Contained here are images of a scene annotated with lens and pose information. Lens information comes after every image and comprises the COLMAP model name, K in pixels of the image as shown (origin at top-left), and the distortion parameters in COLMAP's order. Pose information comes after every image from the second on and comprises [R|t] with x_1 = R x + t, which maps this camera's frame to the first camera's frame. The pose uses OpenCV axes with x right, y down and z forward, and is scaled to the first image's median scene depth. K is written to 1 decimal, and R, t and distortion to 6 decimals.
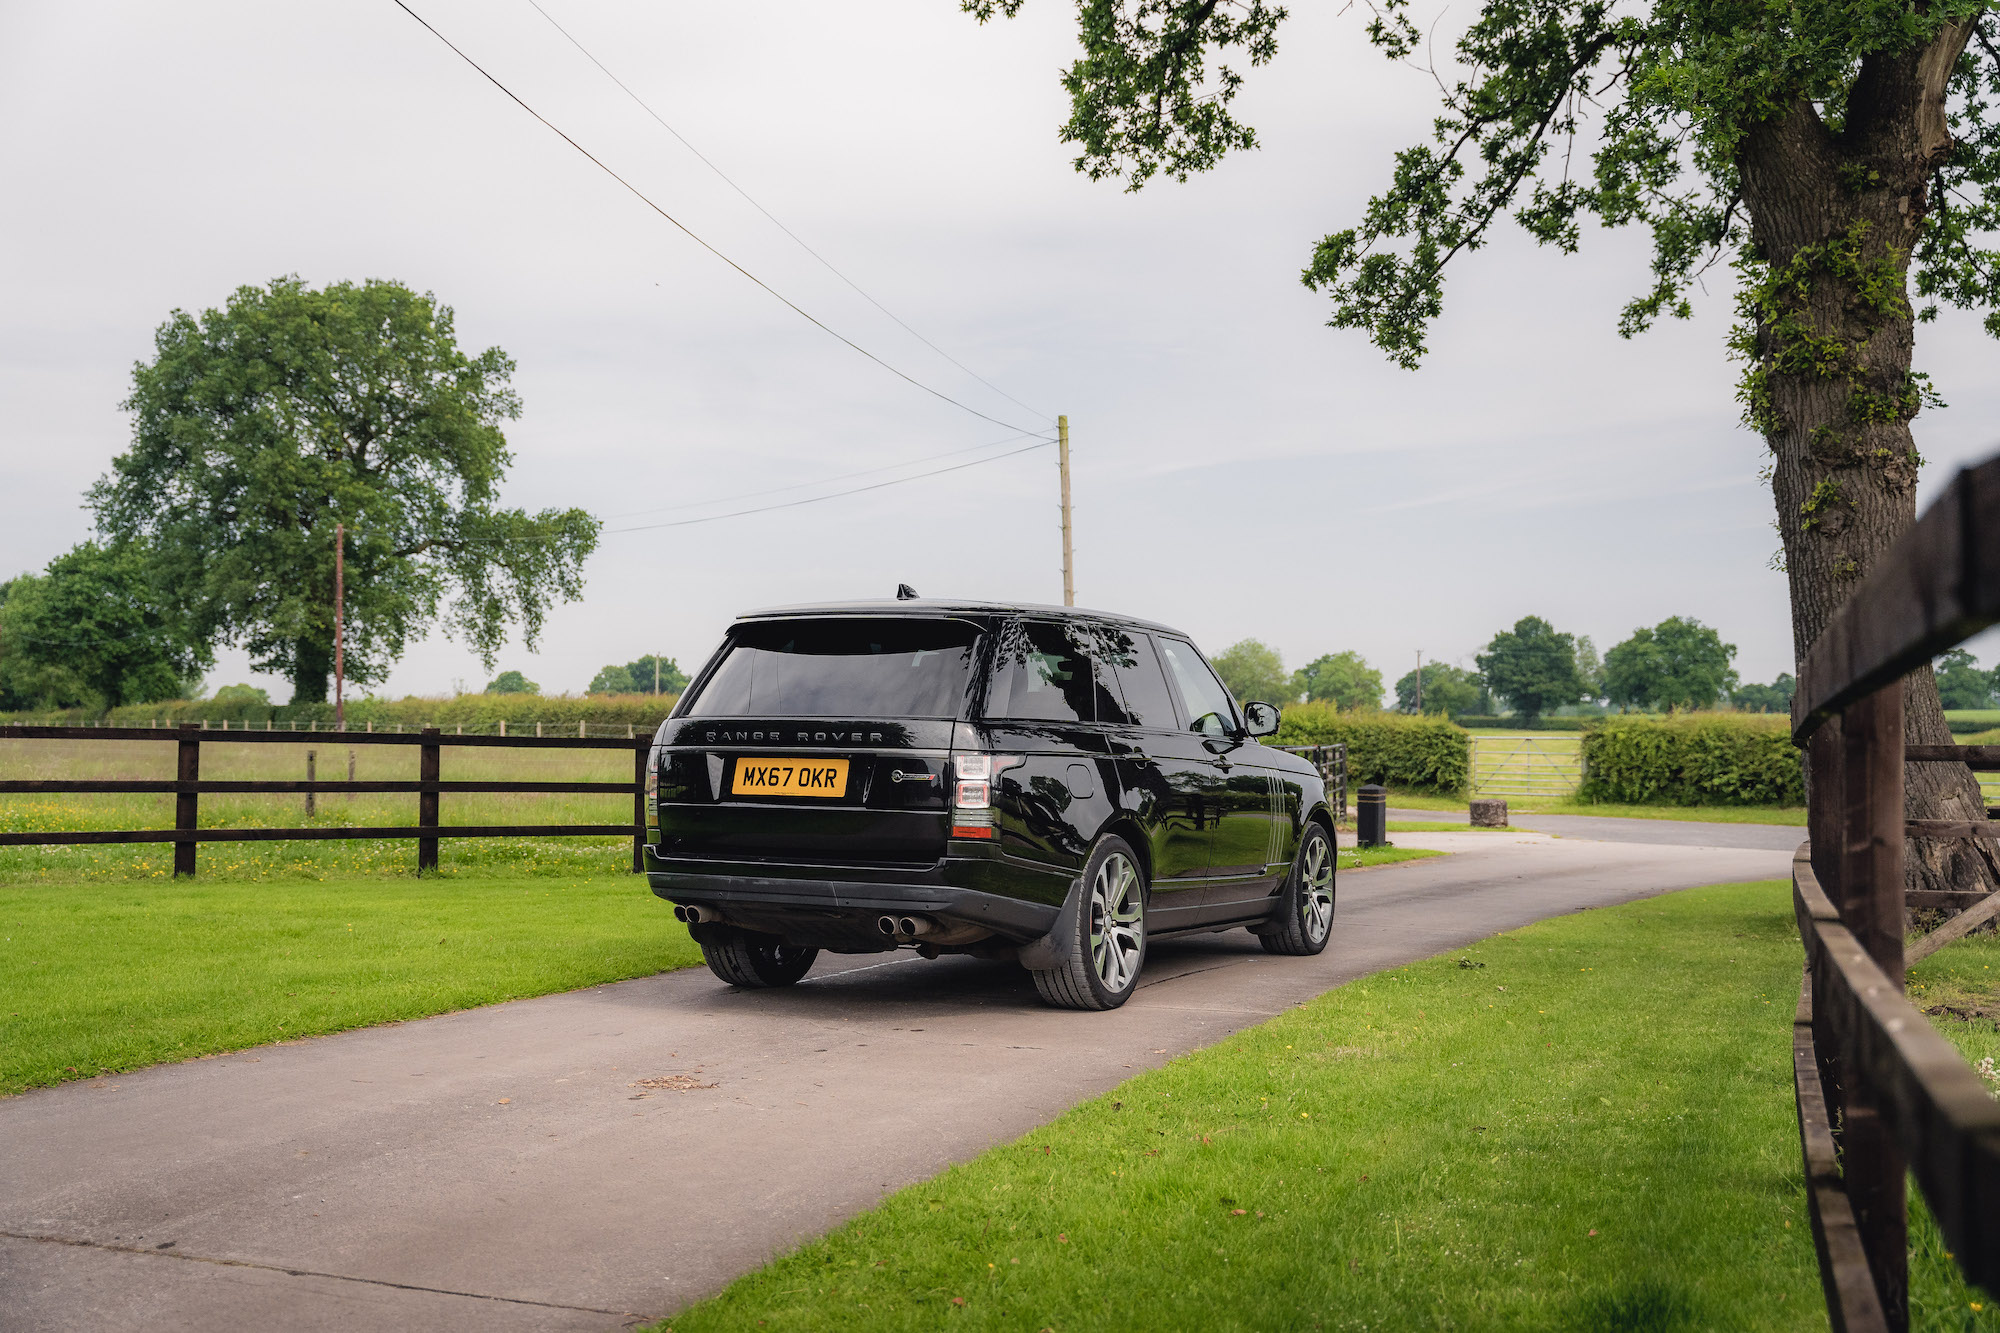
lens RADIAL K [[2051.9, 0, 912.9], [0, 2051.9, 548.9], [0, 0, 1]] dist [-0.009829, 0.000000]
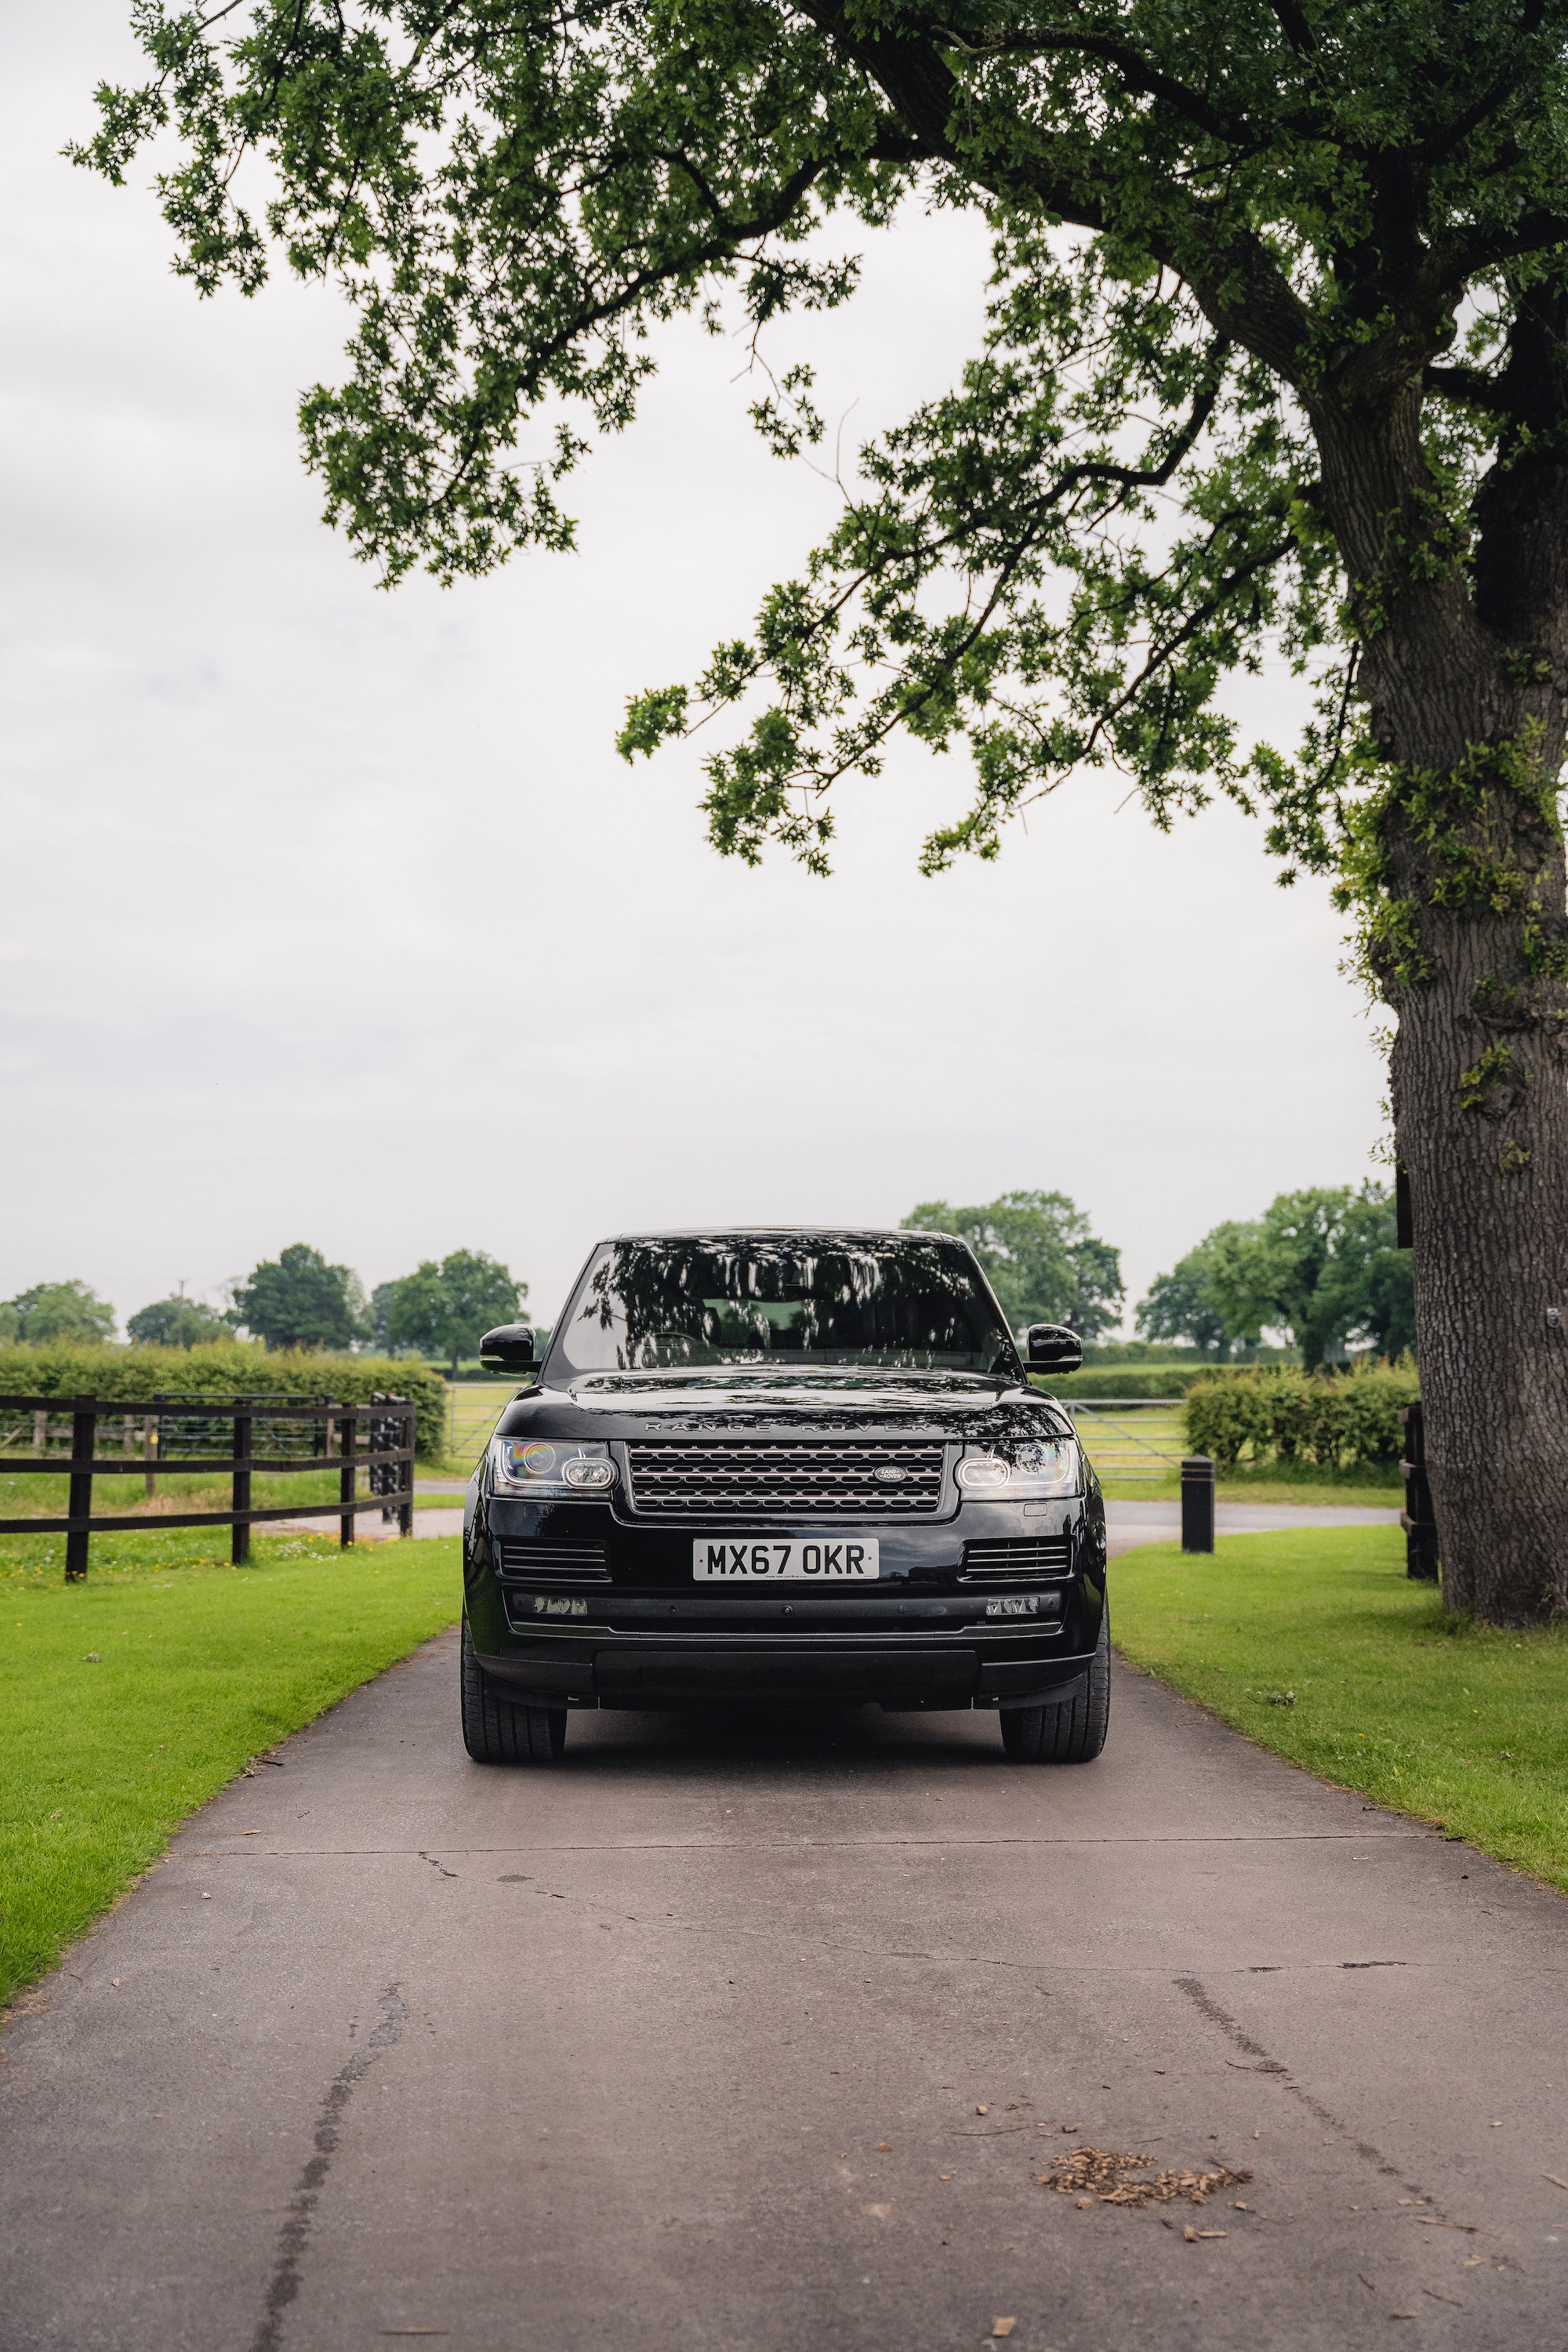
lens RADIAL K [[2413.0, 0, 741.0], [0, 2413.0, 1081.0], [0, 0, 1]] dist [-0.009829, 0.000000]
pose [[0.874819, 0.061031, 0.480590, -0.172207], [-0.044158, 0.997949, -0.046350, 0.024465], [-0.482433, 0.019326, 0.875720, 0.239144]]
